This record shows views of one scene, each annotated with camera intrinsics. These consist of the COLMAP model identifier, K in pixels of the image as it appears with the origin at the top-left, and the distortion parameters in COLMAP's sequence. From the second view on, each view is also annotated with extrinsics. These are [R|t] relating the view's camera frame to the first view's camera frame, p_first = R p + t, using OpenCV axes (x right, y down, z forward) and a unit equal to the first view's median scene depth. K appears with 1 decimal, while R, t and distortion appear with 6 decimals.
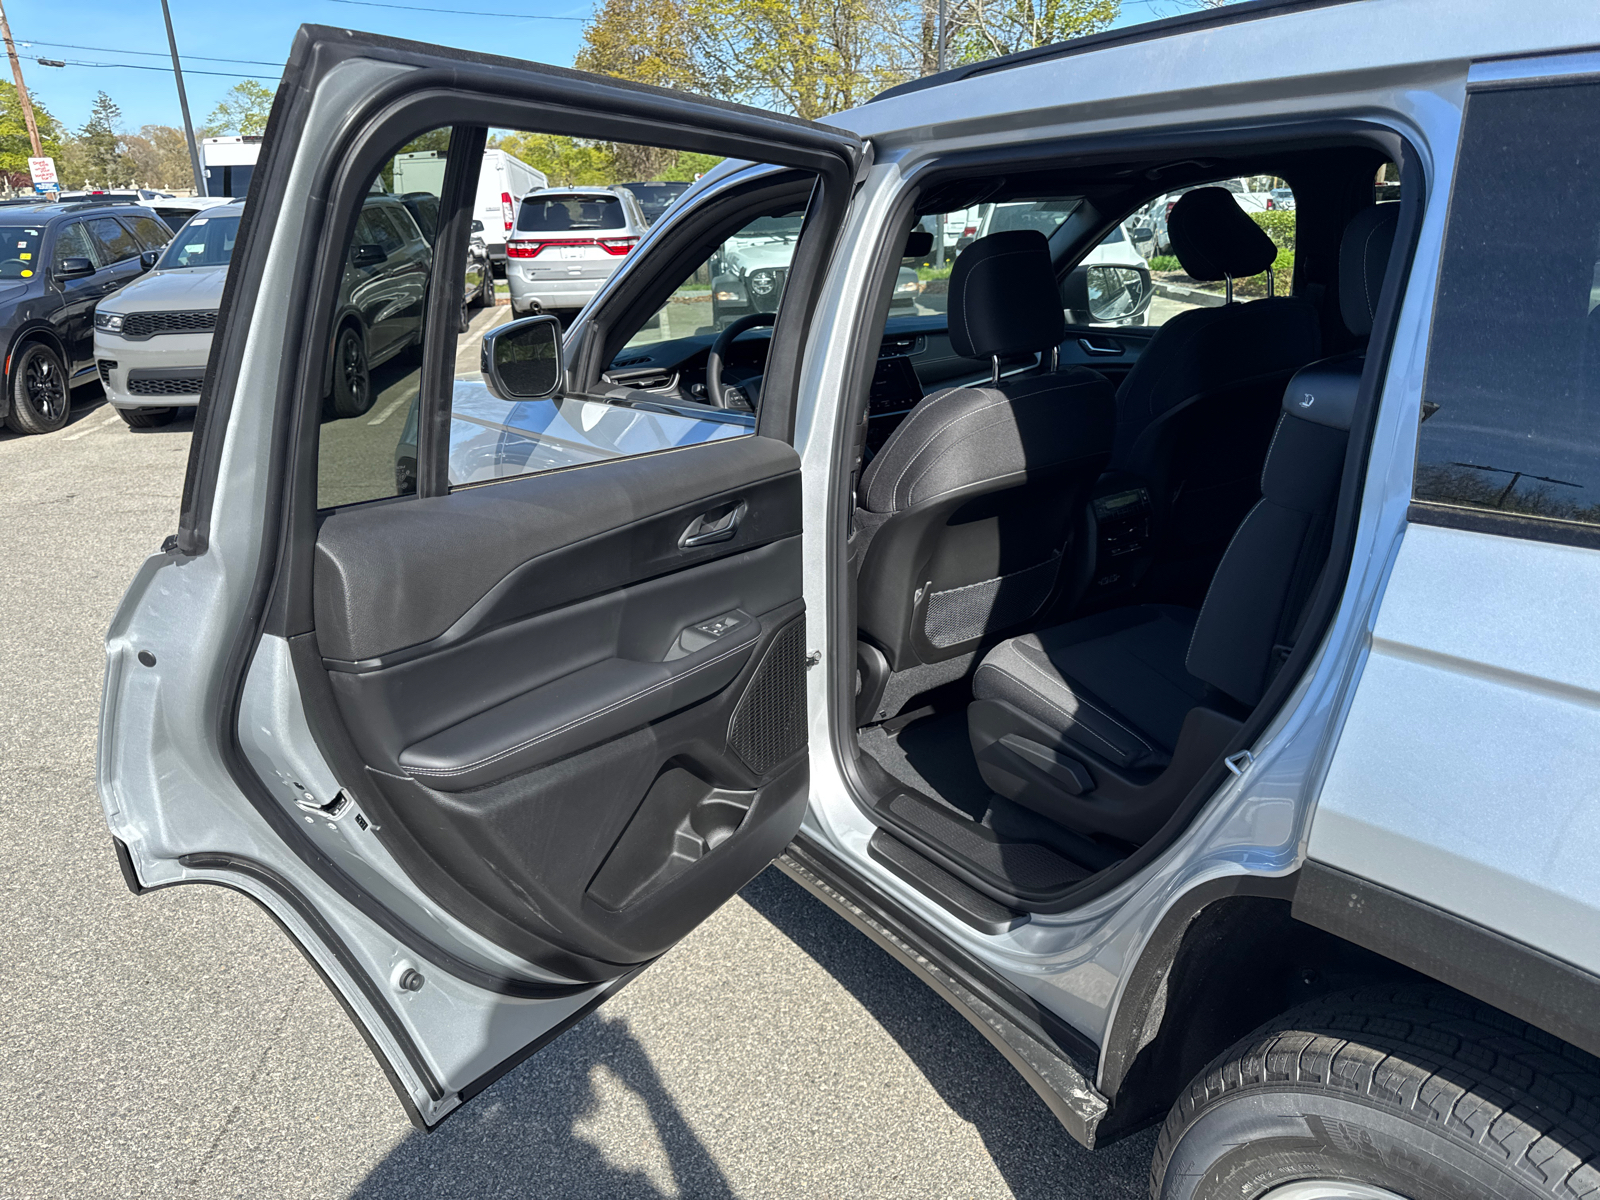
lens RADIAL K [[1156.2, 0, 800.0], [0, 1156.2, 600.0], [0, 0, 1]] dist [-0.001175, -0.003617]
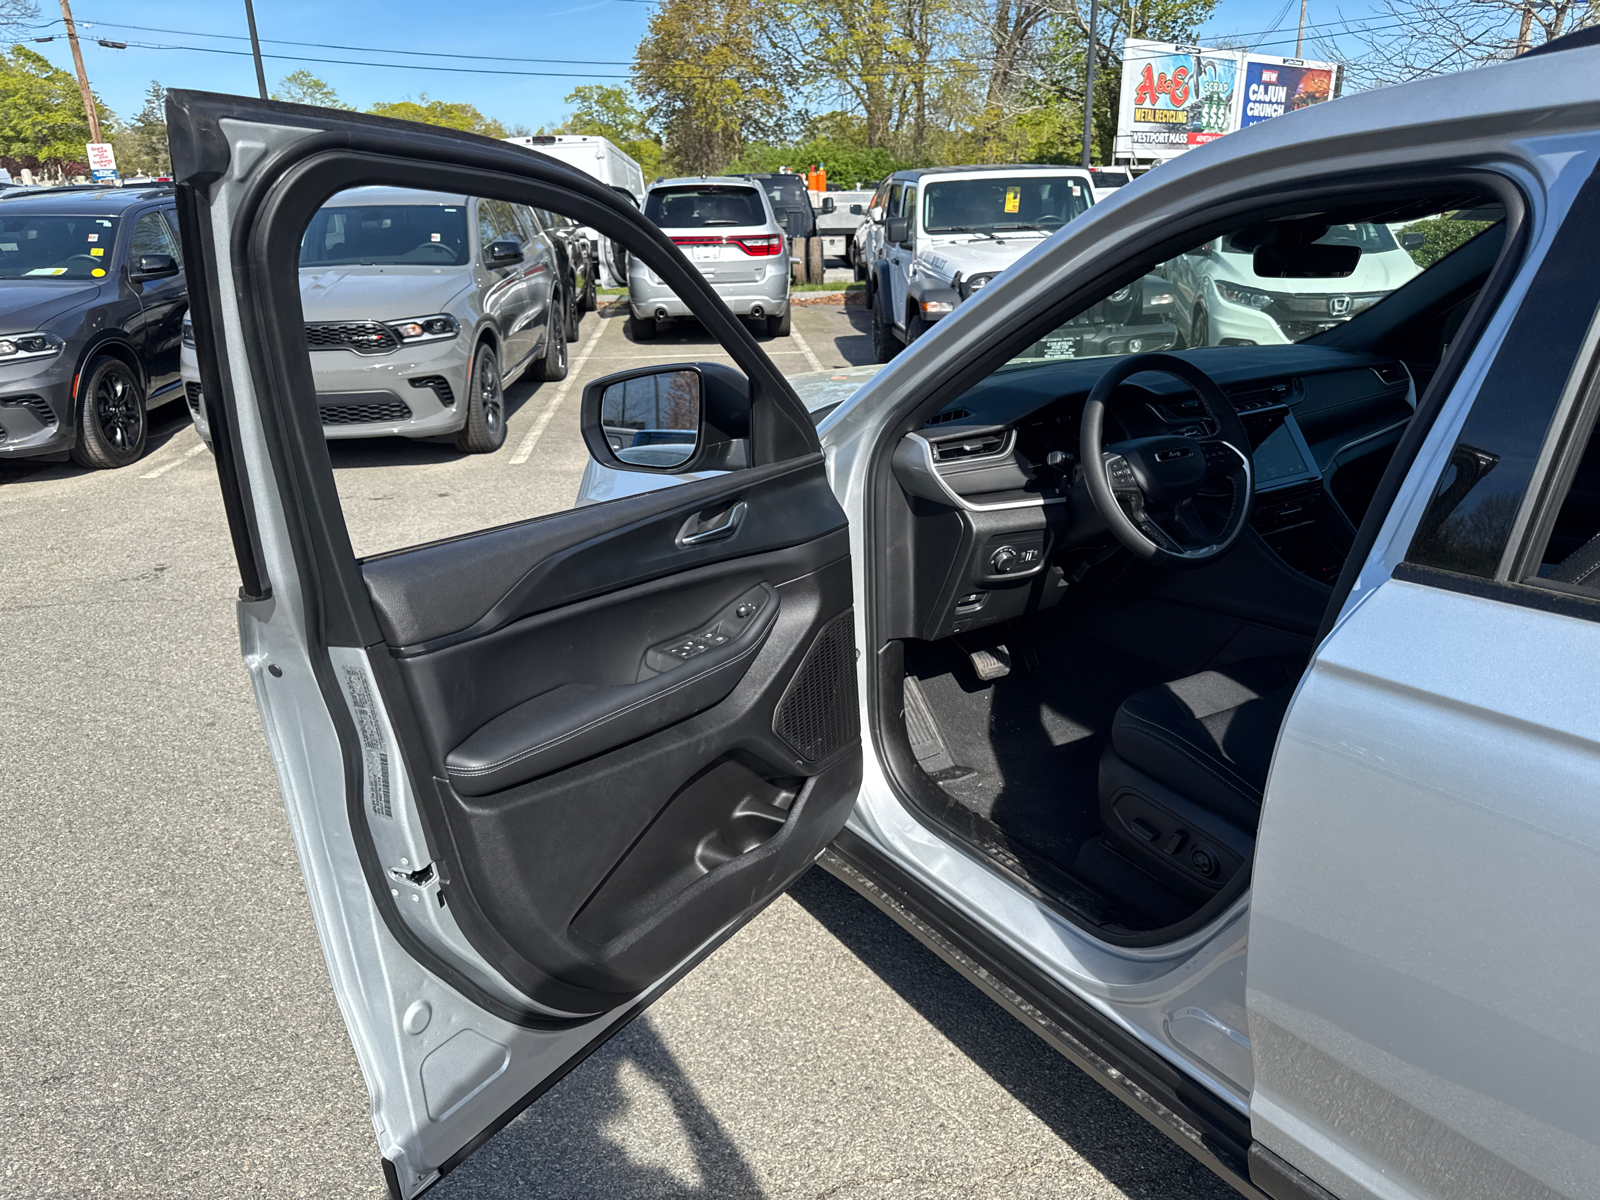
lens RADIAL K [[1156.2, 0, 800.0], [0, 1156.2, 600.0], [0, 0, 1]] dist [-0.001175, -0.003617]
pose [[0.999443, 0.019390, -0.027172, -0.096493], [-0.019314, 0.999809, 0.003060, -0.041642], [0.027226, -0.002534, 0.999626, 0.127437]]
